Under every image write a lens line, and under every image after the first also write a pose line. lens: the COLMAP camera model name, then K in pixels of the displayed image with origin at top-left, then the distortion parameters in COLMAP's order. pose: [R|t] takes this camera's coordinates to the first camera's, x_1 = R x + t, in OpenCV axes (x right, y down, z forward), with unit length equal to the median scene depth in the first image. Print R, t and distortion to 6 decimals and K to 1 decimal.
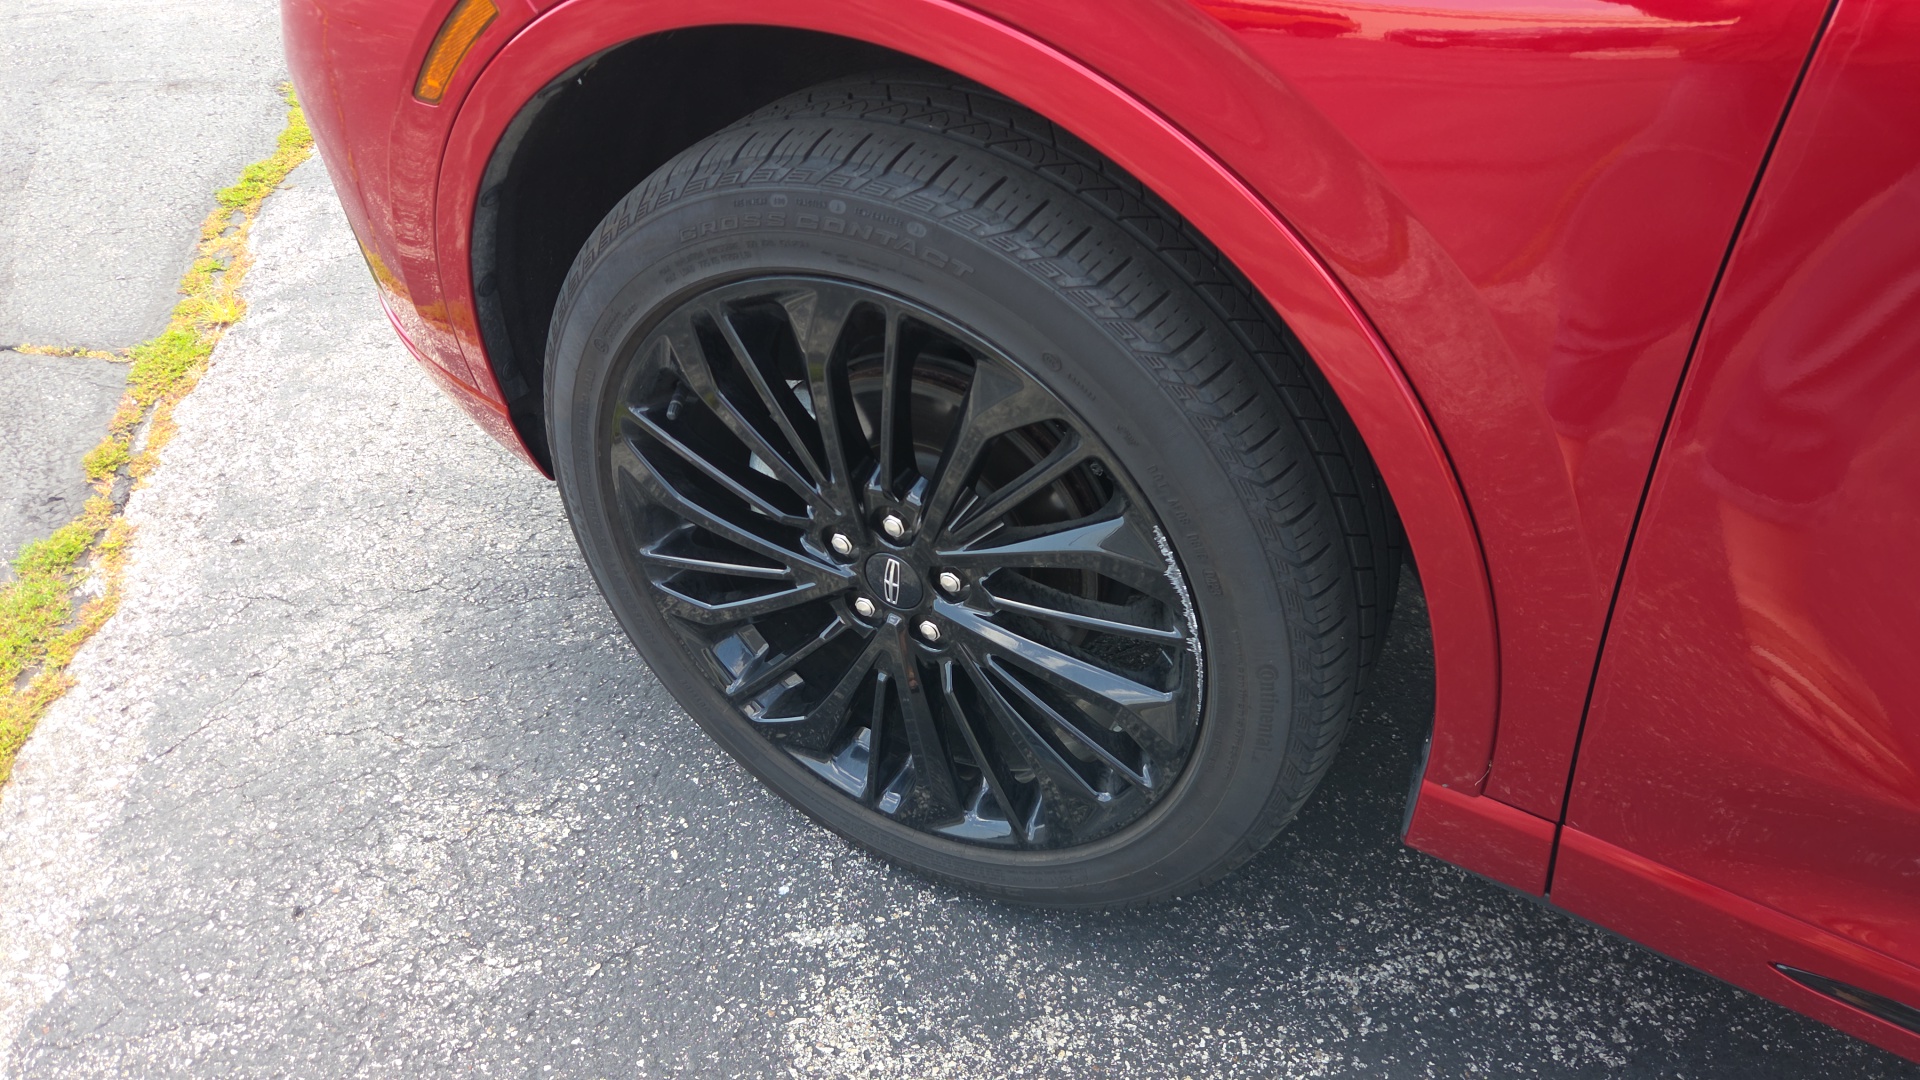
lens RADIAL K [[1279.2, 0, 955.0], [0, 1279.2, 520.4], [0, 0, 1]] dist [0.069245, -0.056889]
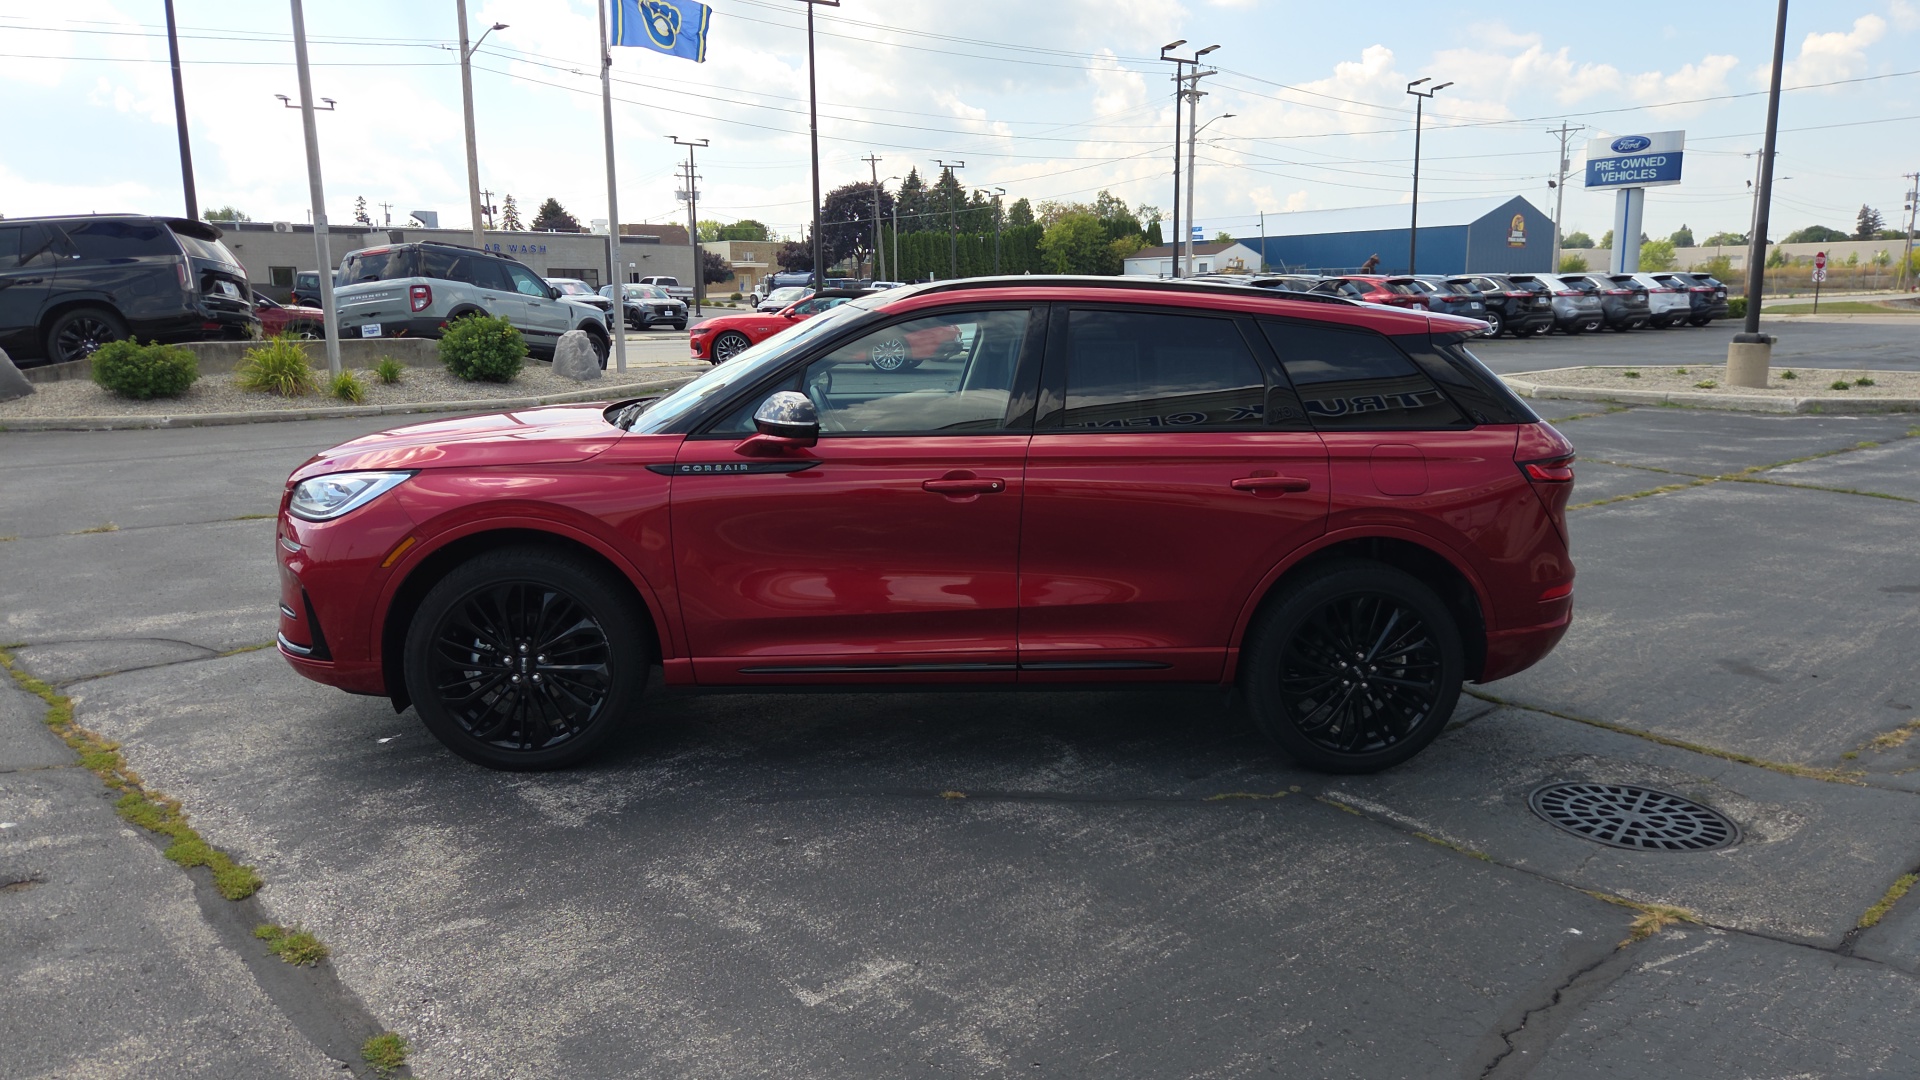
lens RADIAL K [[1279.2, 0, 955.0], [0, 1279.2, 520.4], [0, 0, 1]] dist [0.069245, -0.056889]
pose [[0.834376, -0.105413, 0.541022, -0.714859], [0.352524, 0.856605, -0.376769, 1.112696], [-0.423726, 0.505090, 0.751891, -1.877781]]
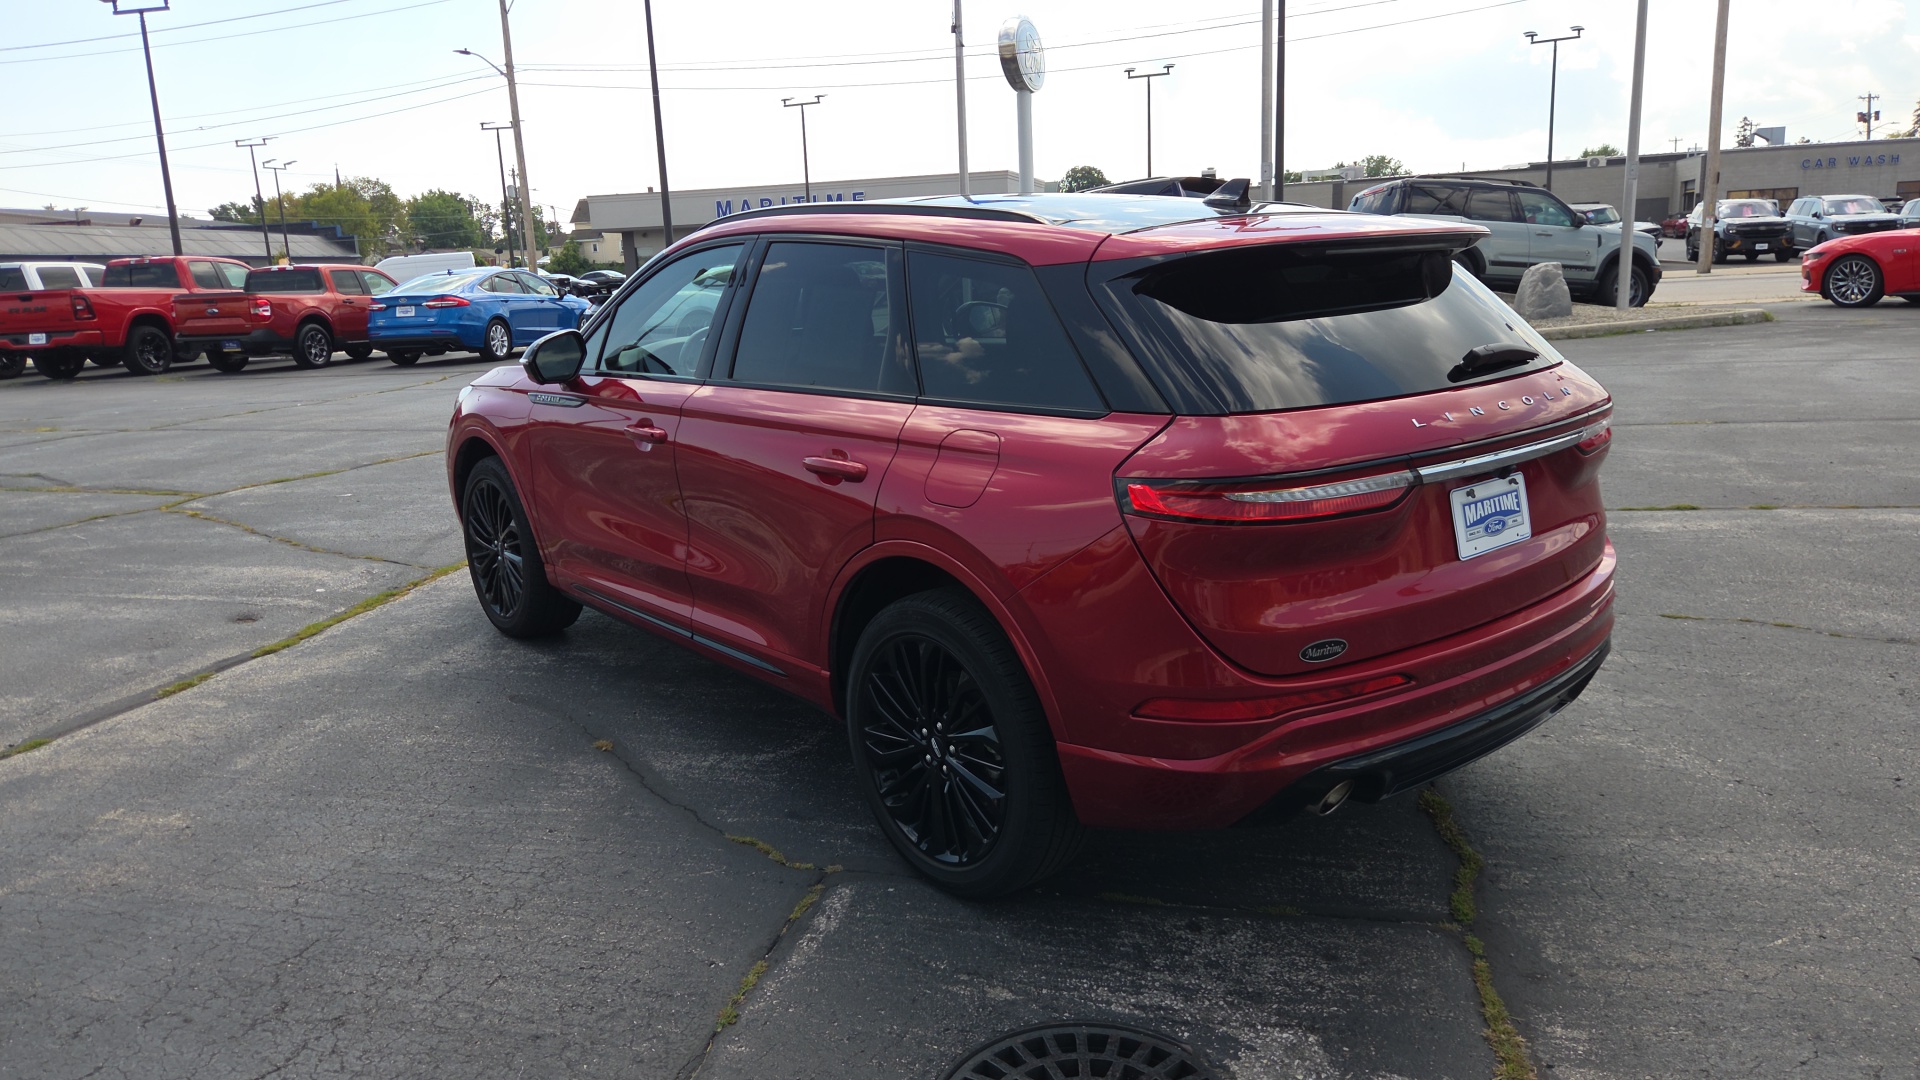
lens RADIAL K [[1279.2, 0, 955.0], [0, 1279.2, 520.4], [0, 0, 1]] dist [0.069245, -0.056889]
pose [[0.930762, 0.022388, -0.364939, 2.299022], [-0.186103, 0.888160, -0.420164, 1.162848], [0.314717, 0.458989, 0.830832, -1.762307]]
